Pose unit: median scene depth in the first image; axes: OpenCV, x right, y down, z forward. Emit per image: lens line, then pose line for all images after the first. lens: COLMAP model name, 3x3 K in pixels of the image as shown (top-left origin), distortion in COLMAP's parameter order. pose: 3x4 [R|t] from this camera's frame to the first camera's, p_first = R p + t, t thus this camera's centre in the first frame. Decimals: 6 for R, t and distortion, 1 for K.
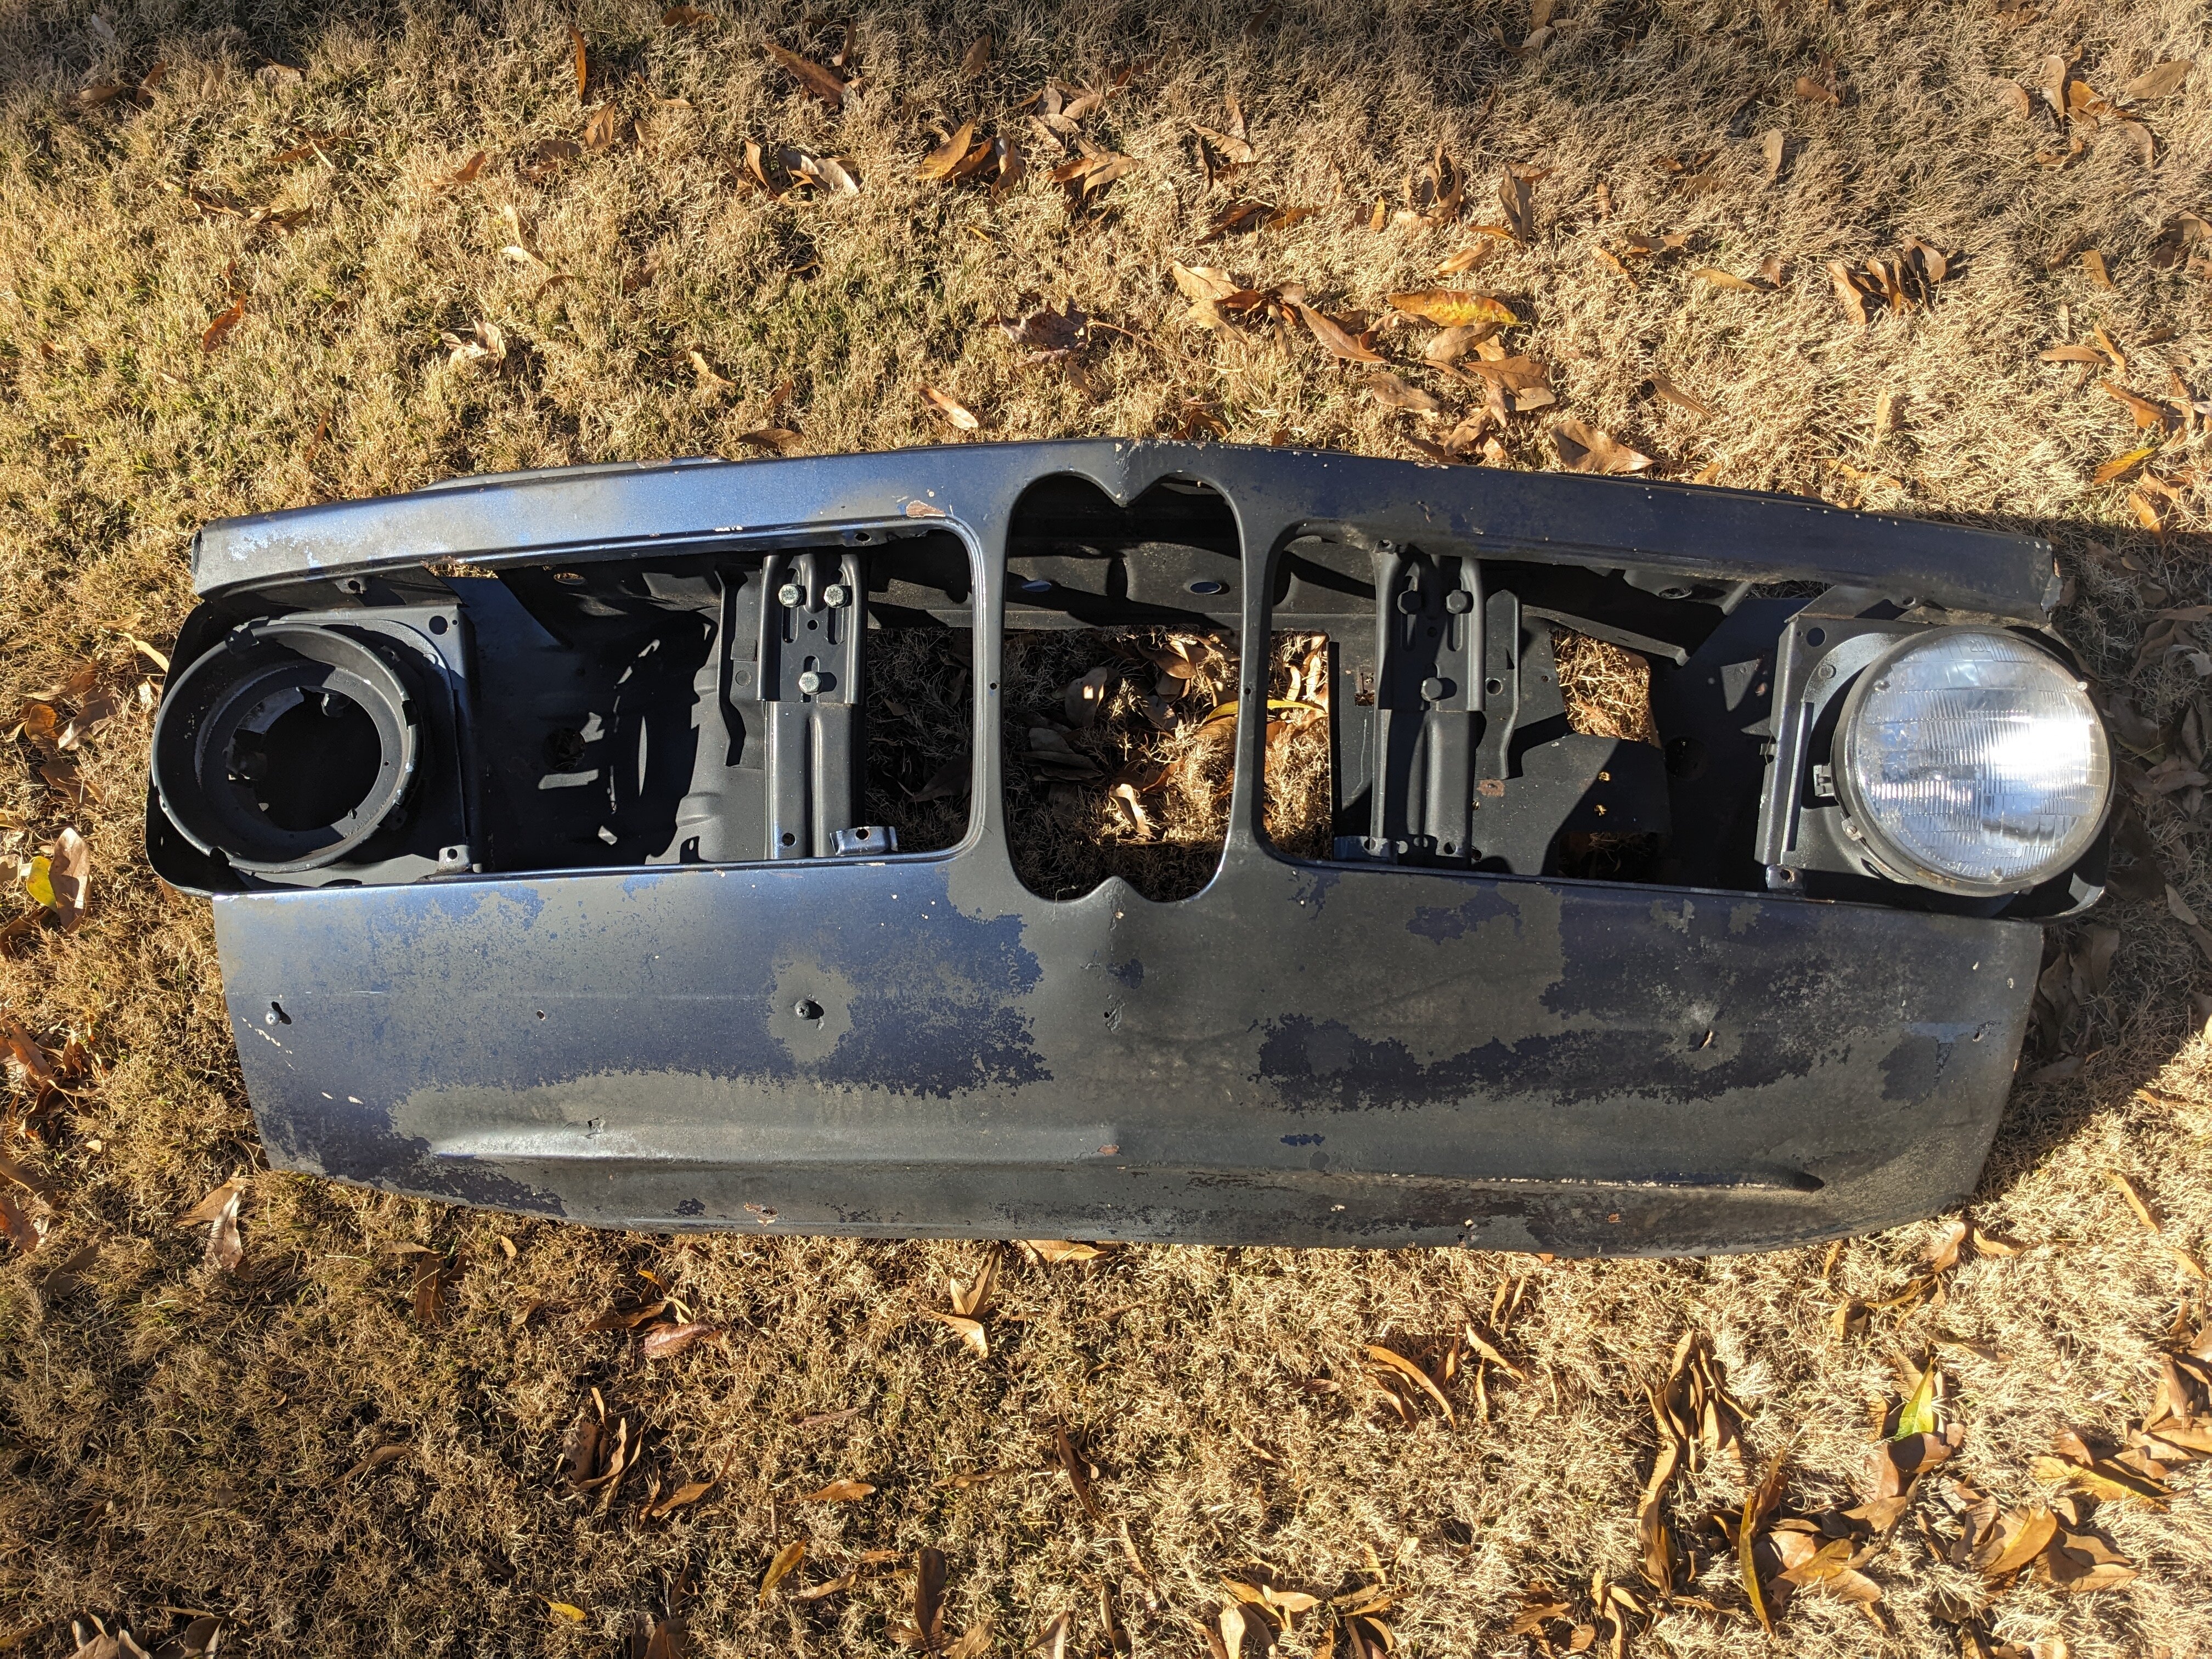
lens RADIAL K [[1771.2, 0, 1104.2], [0, 1771.2, 804.2], [0, 0, 1]] dist [0.060124, -0.105959]
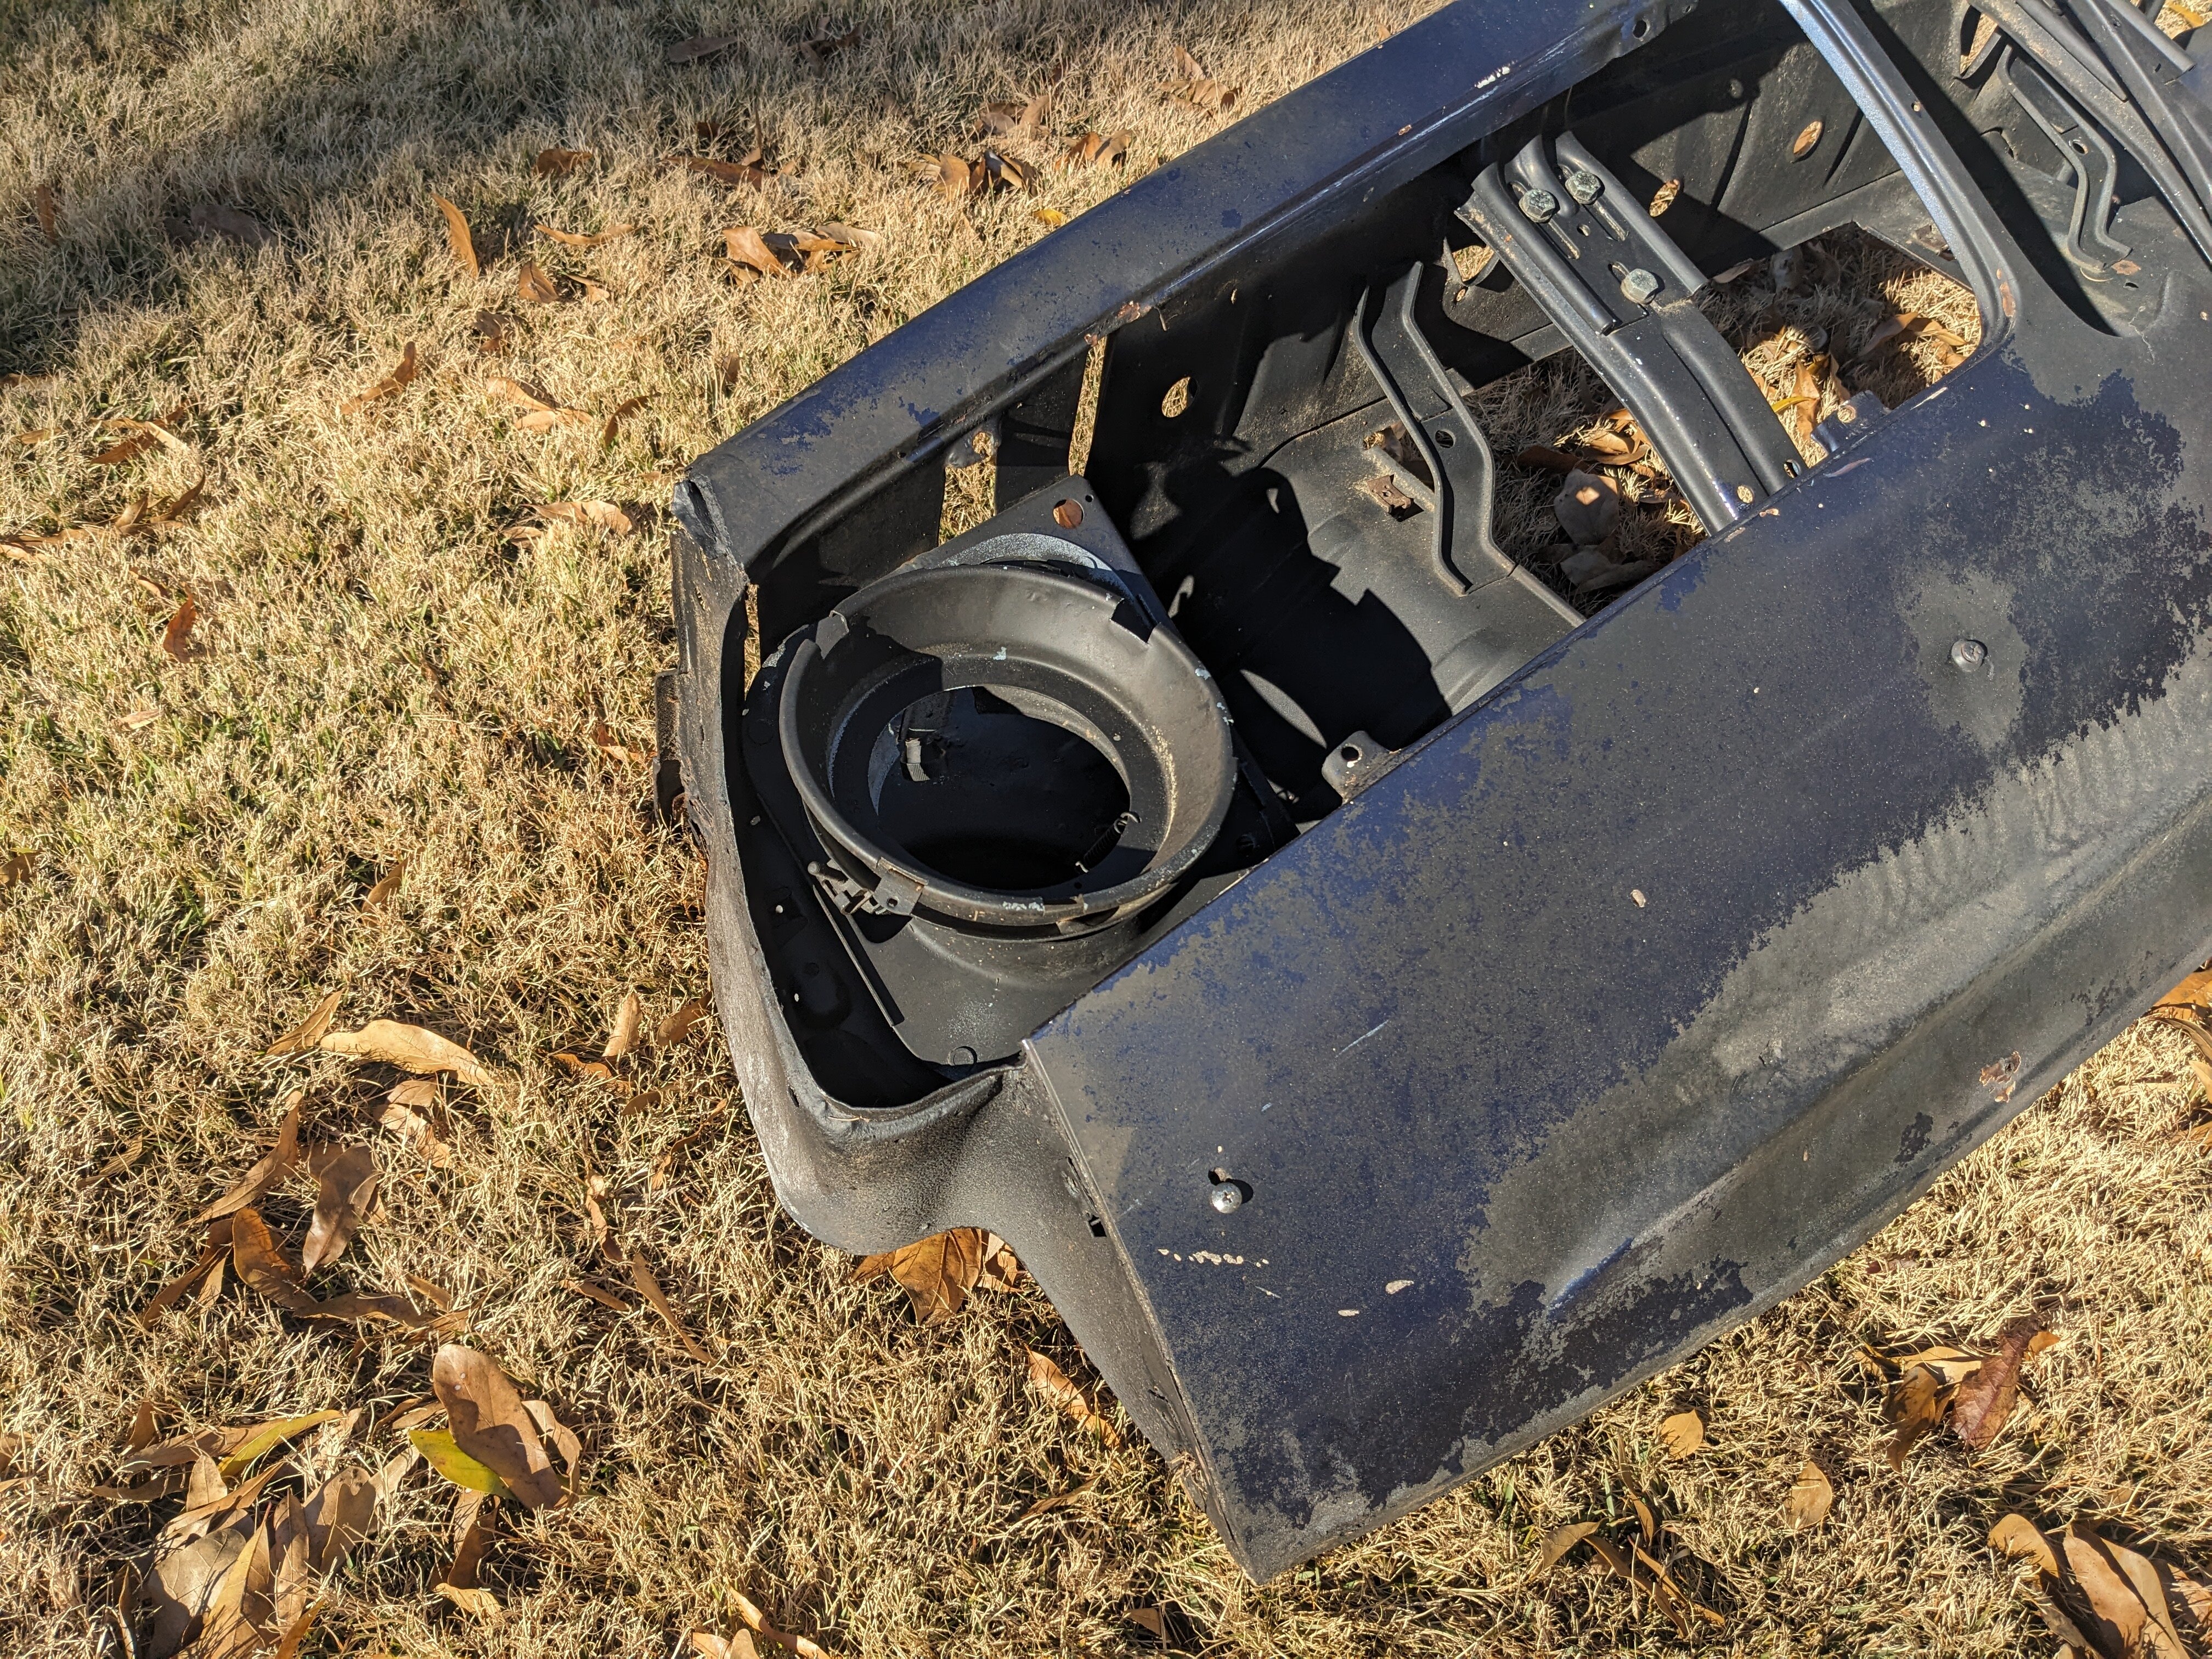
lens RADIAL K [[1771.2, 0, 1104.2], [0, 1771.2, 804.2], [0, 0, 1]] dist [0.060124, -0.105959]
pose [[0.797136, -0.428092, 0.425807, -0.693860], [0.552670, 0.801316, -0.229015, 0.131715], [-0.243166, 0.417887, 0.875352, 0.529145]]
